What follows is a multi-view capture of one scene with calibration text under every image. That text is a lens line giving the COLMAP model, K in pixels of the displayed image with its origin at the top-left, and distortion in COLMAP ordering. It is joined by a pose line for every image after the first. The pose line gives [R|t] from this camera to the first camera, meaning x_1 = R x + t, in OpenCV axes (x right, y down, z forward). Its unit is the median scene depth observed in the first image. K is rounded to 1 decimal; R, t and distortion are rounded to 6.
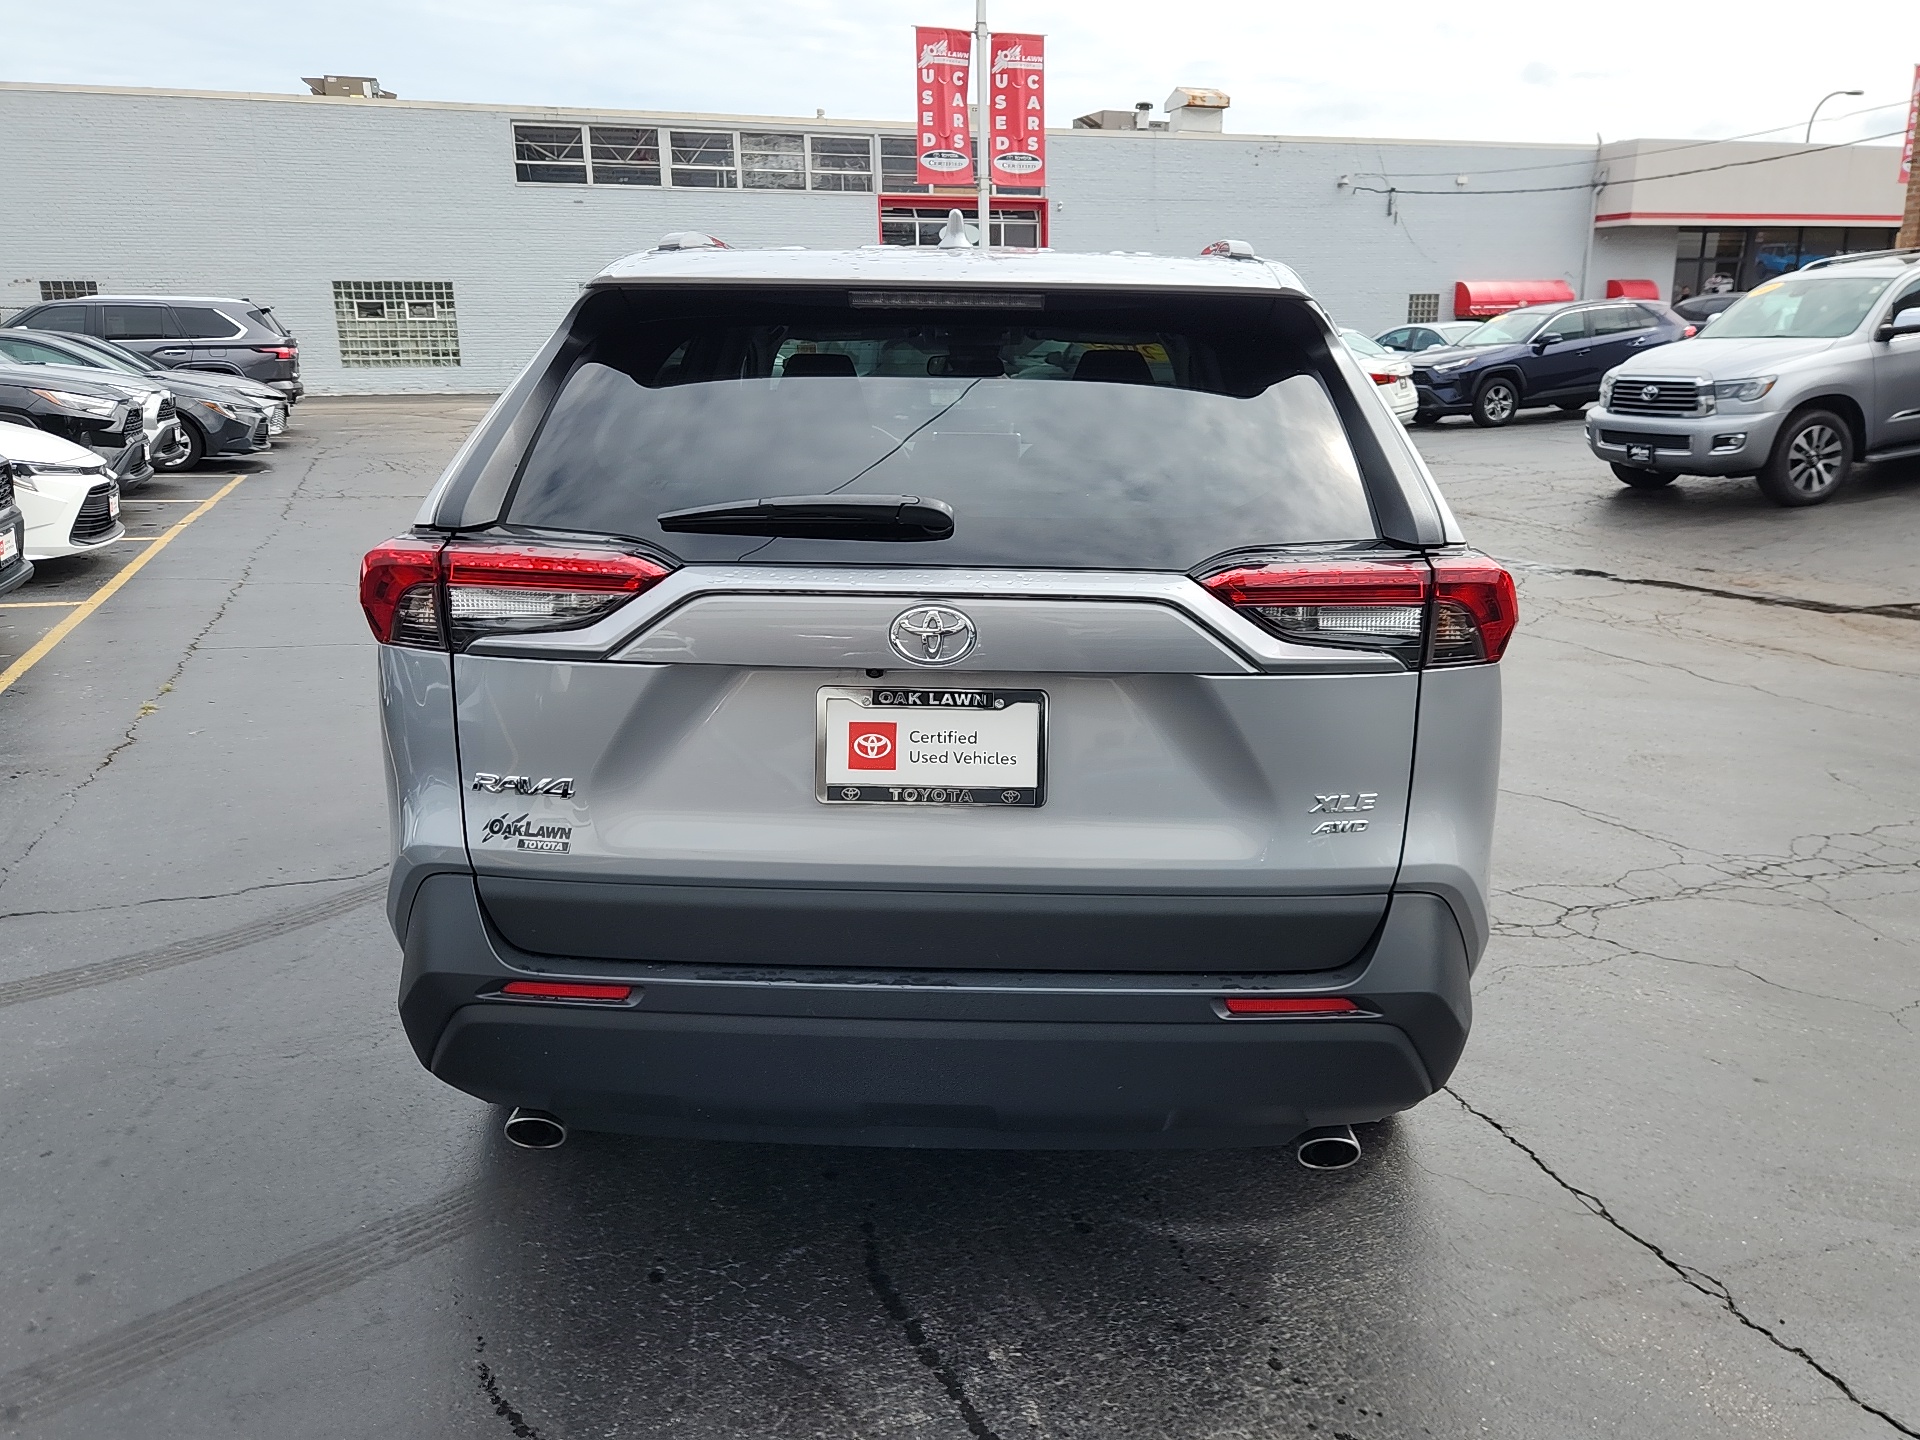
lens RADIAL K [[1503.5, 0, 976.8], [0, 1503.5, 710.2], [0, 0, 1]] dist [0.064392, -0.046782]
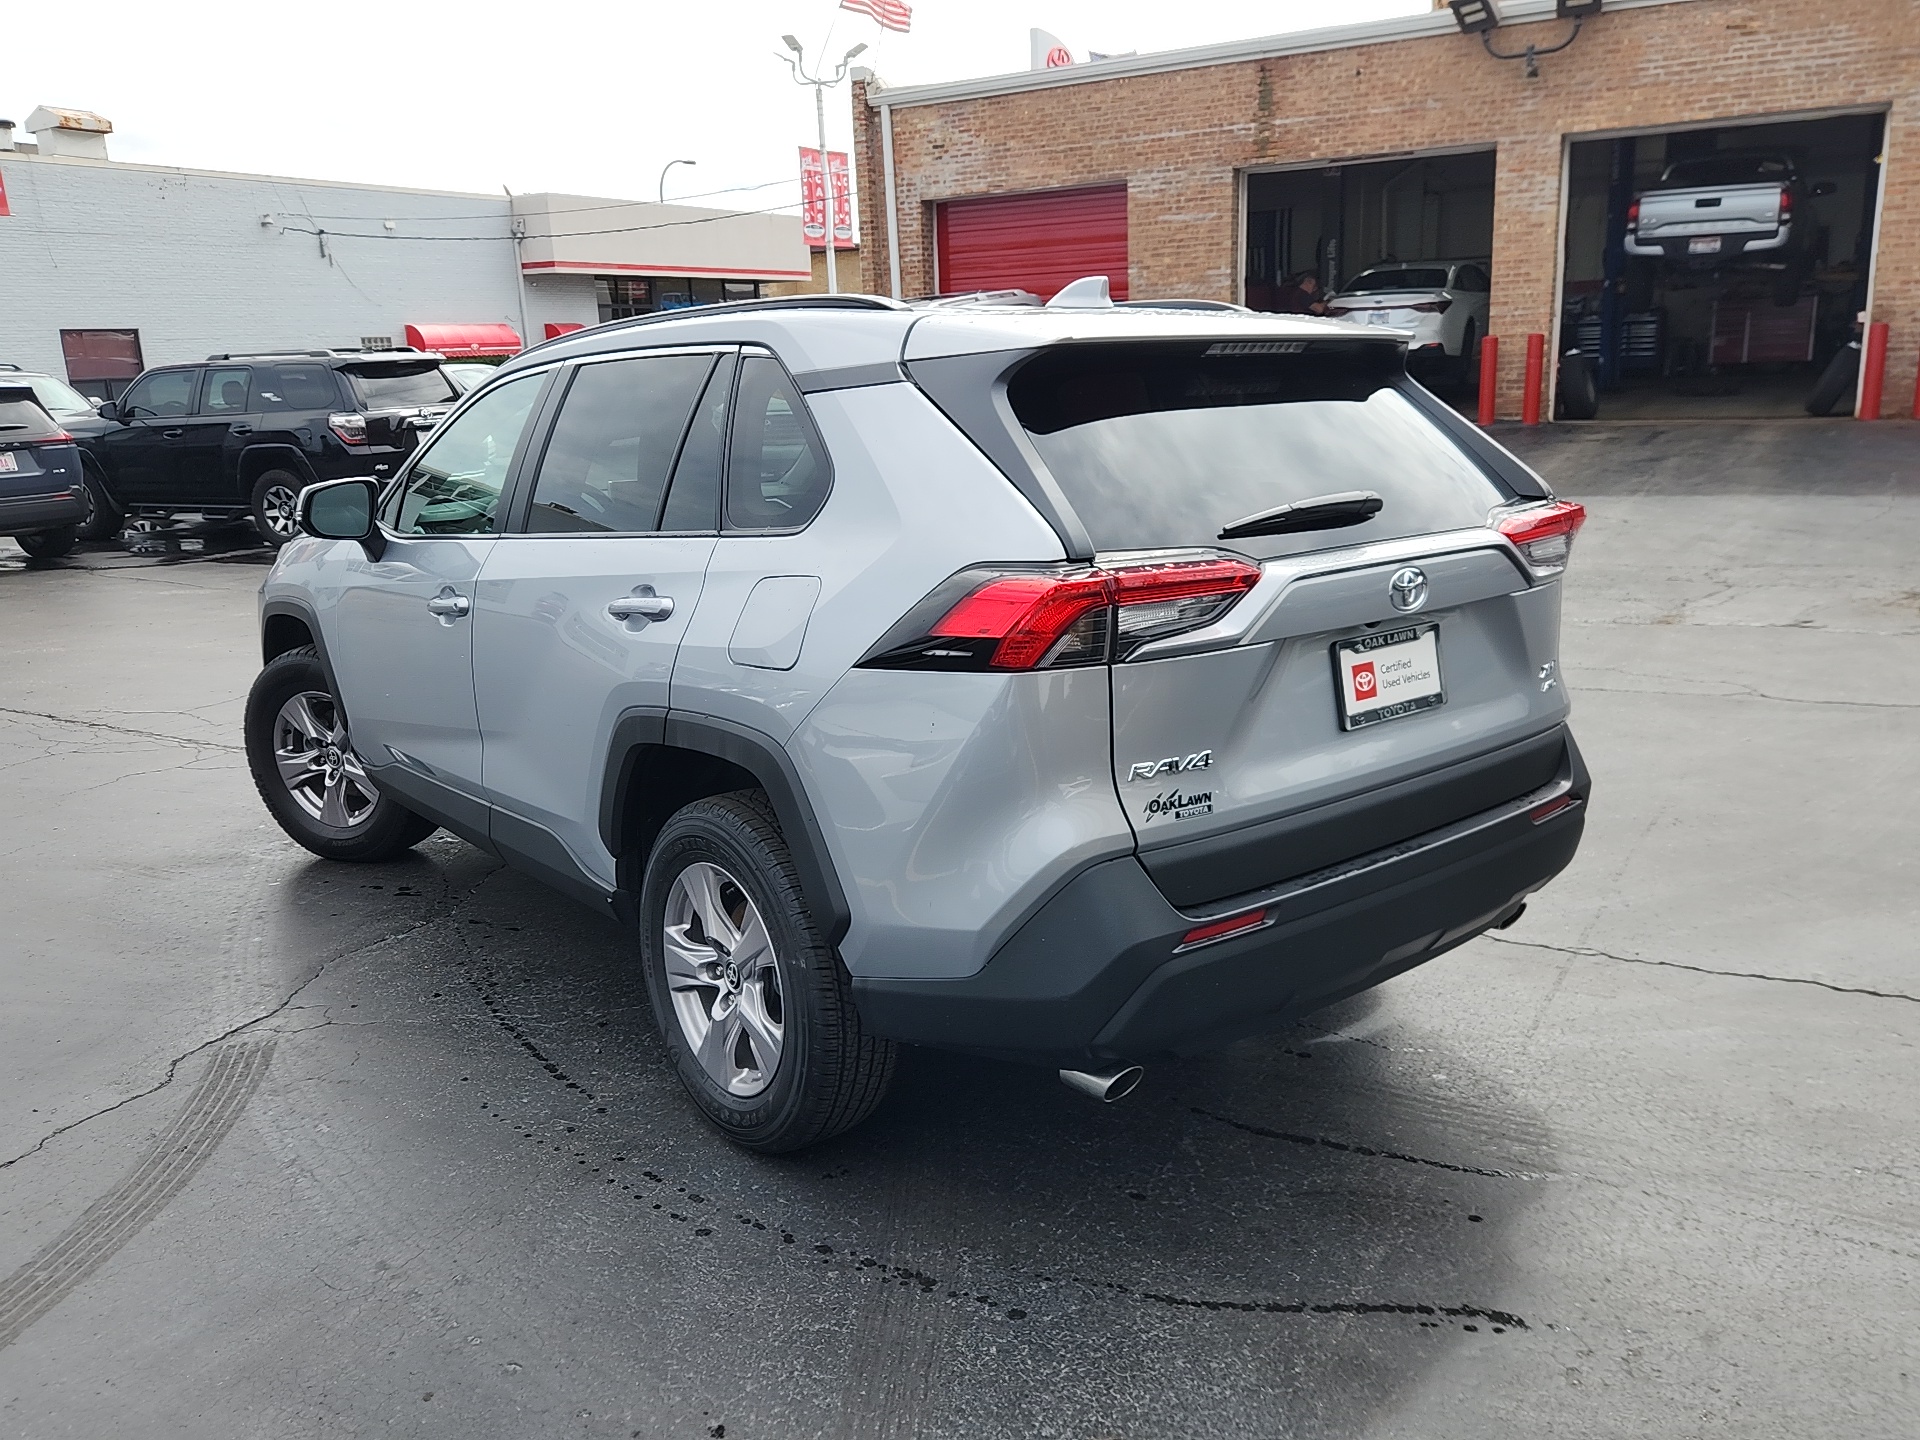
lens RADIAL K [[1503.5, 0, 976.8], [0, 1503.5, 710.2], [0, 0, 1]] dist [0.064392, -0.046782]
pose [[0.758248, -0.174999, 0.628041, -0.078622], [0.191095, 0.980649, 0.042536, -0.004926], [-0.623331, 0.087762, 0.777017, 0.012282]]
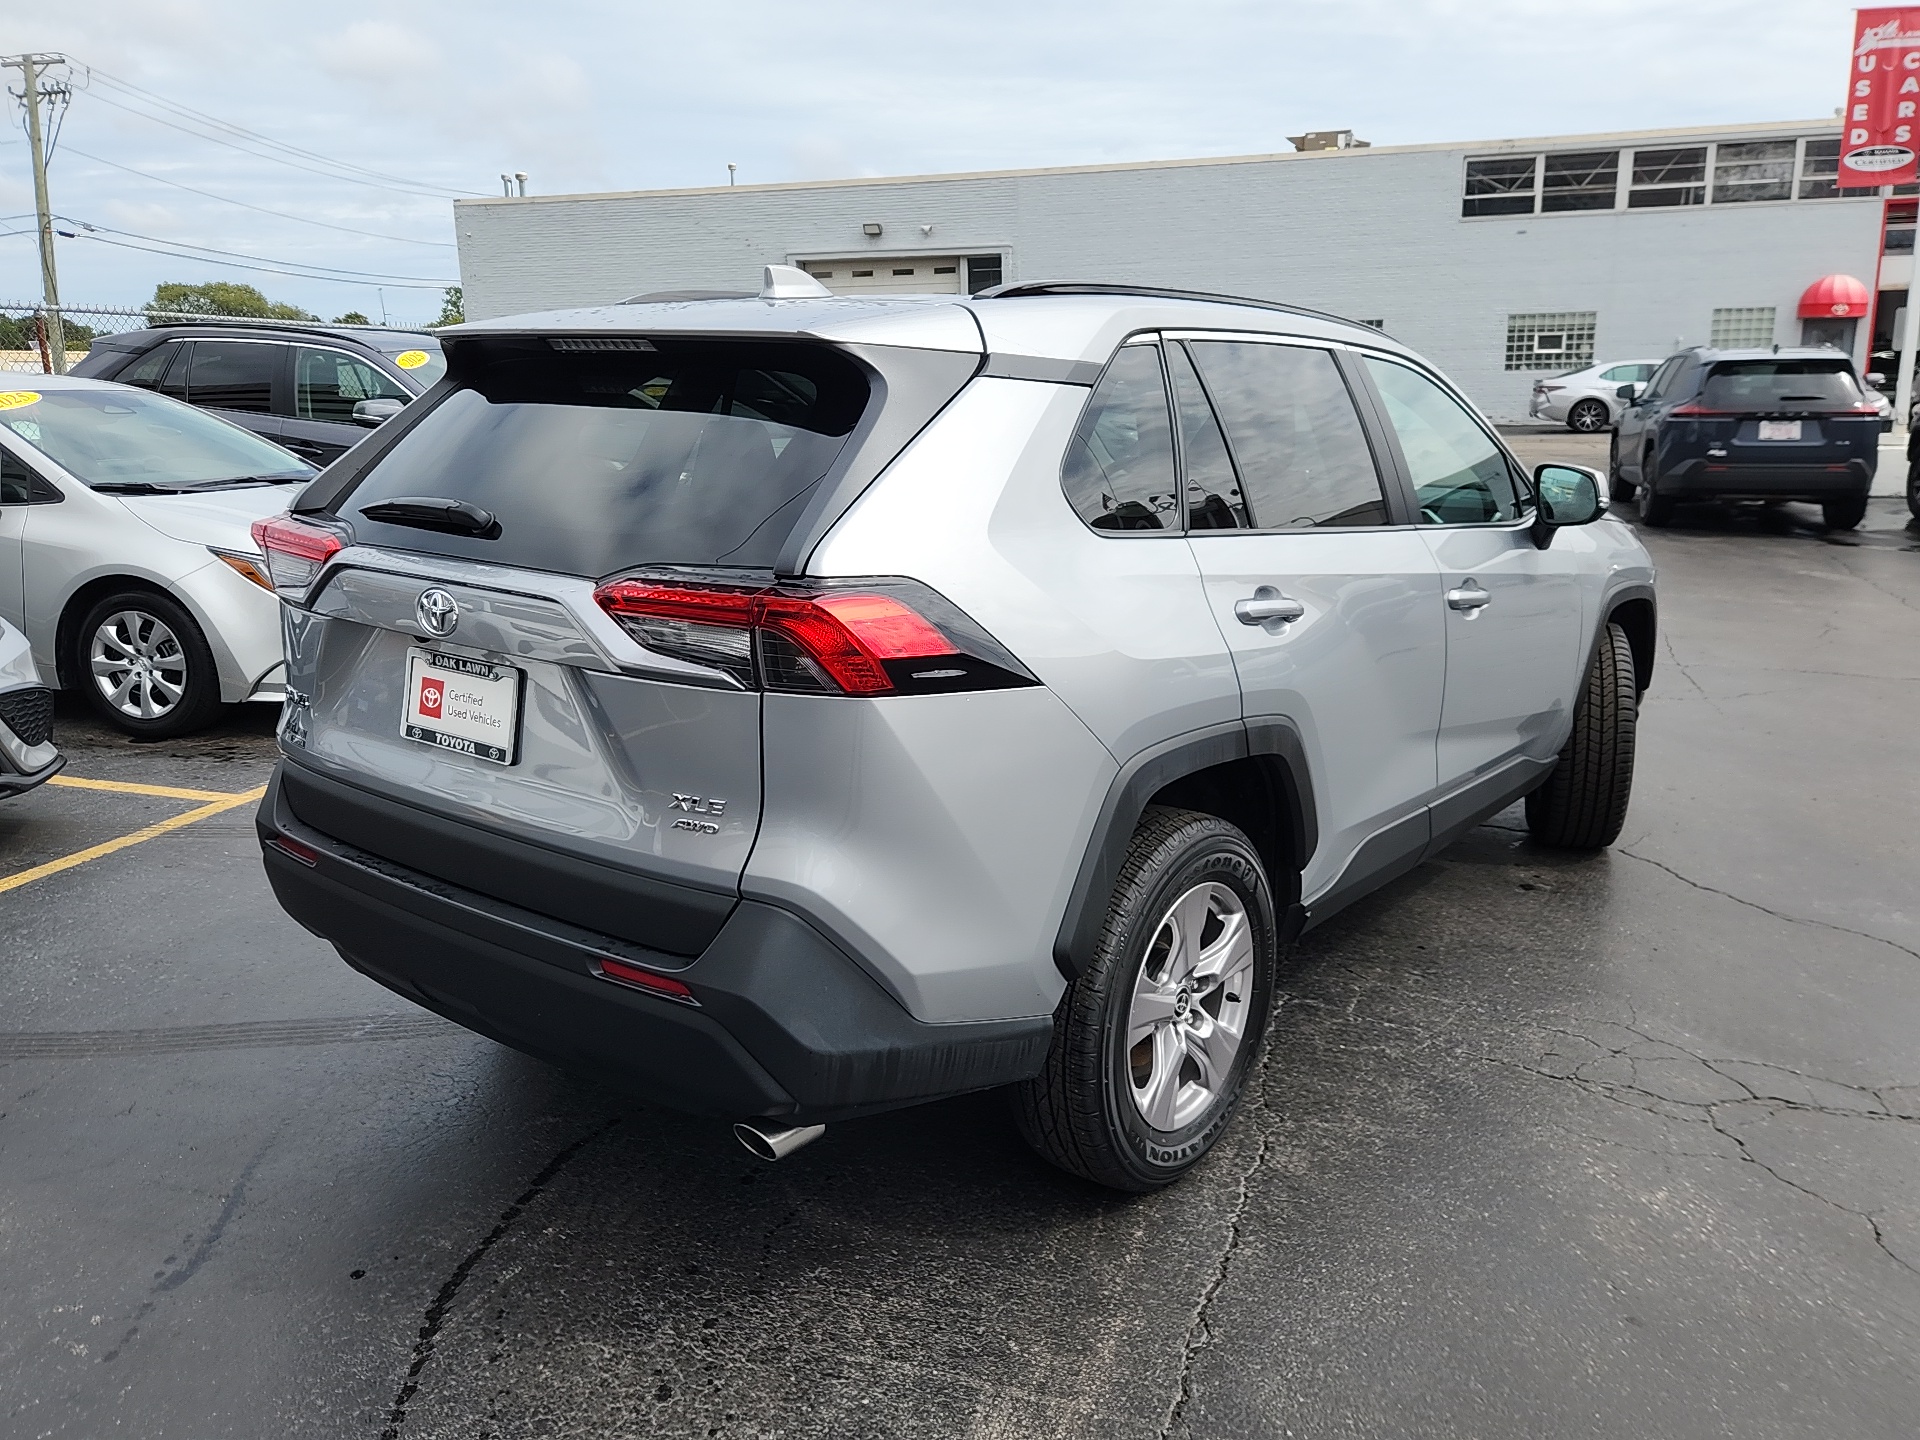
lens RADIAL K [[1503.5, 0, 976.8], [0, 1503.5, 710.2], [0, 0, 1]] dist [0.064392, -0.046782]
pose [[0.802094, 0.127356, -0.583460, 0.070133], [-0.139342, 0.989941, 0.024525, -0.004098], [0.580715, 0.061629, 0.811771, 0.015752]]
